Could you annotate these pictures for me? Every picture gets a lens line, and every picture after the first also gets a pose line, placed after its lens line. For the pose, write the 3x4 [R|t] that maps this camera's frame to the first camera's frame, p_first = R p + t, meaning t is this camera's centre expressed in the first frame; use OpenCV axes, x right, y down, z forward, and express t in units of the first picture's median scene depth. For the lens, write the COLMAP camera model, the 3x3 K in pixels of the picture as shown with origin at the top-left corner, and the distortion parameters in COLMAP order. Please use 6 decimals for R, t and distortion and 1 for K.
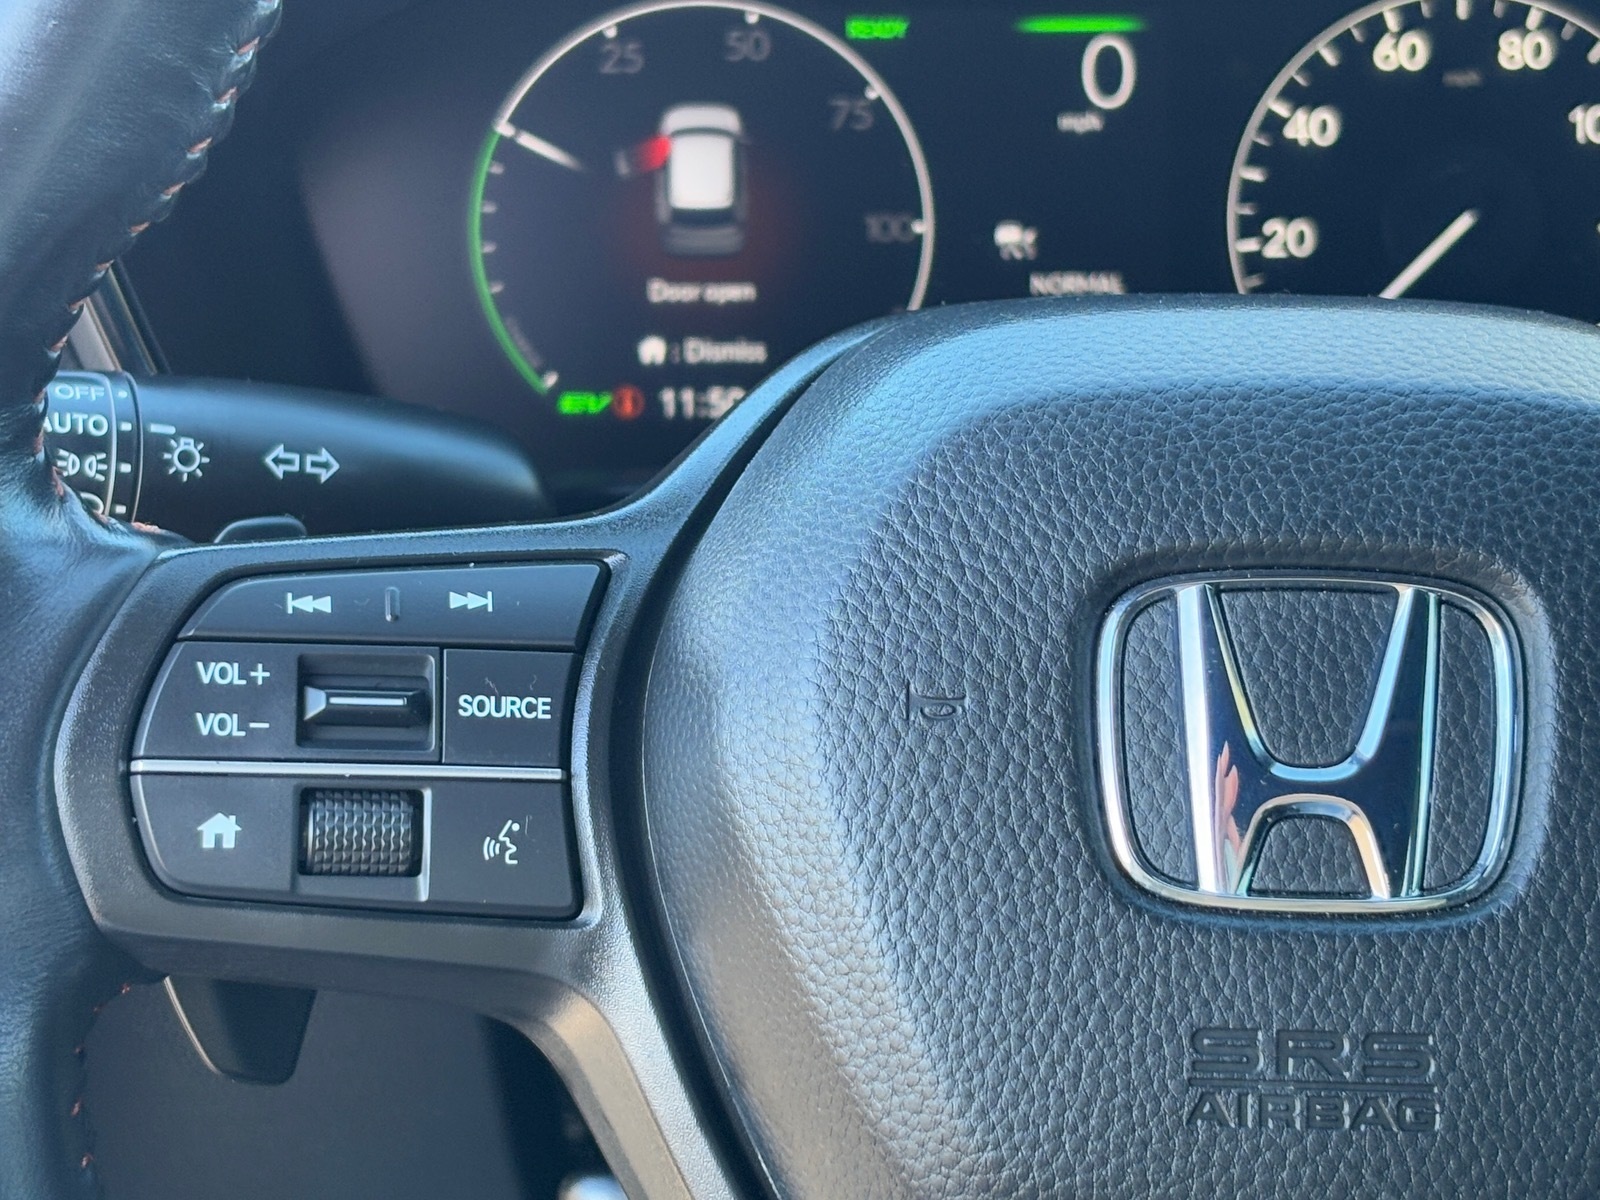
lens RADIAL K [[3603.4, 0, 800.0], [0, 3603.4, 600.0], [0, 0, 1]] dist [0.249828, -2.119914]
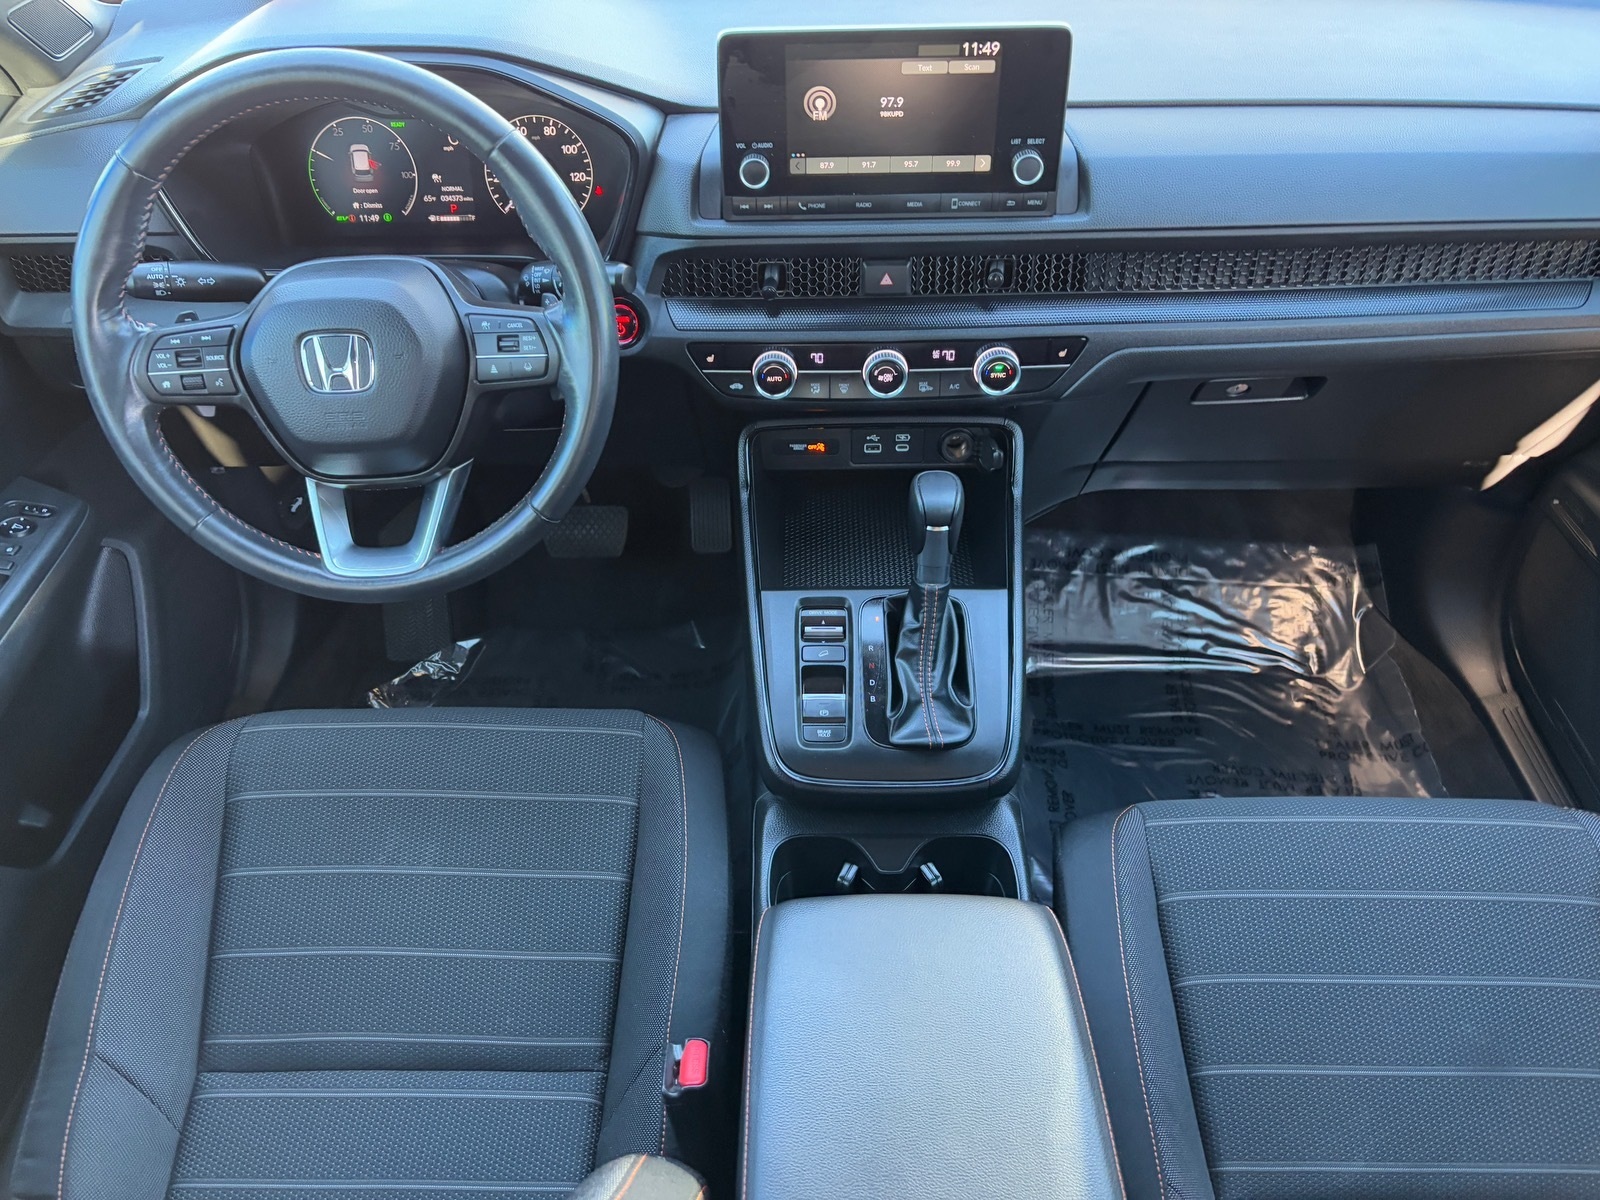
lens RADIAL K [[1224.6, 0, 789.3], [0, 1224.6, 609.2], [0, 0, 1]] dist [0.036986, -0.054634]
pose [[0.999830, -0.015831, 0.009470, 1.204207], [0.010406, 0.907880, 0.419101, -0.641176], [-0.015232, -0.418931, 0.907890, -1.444496]]
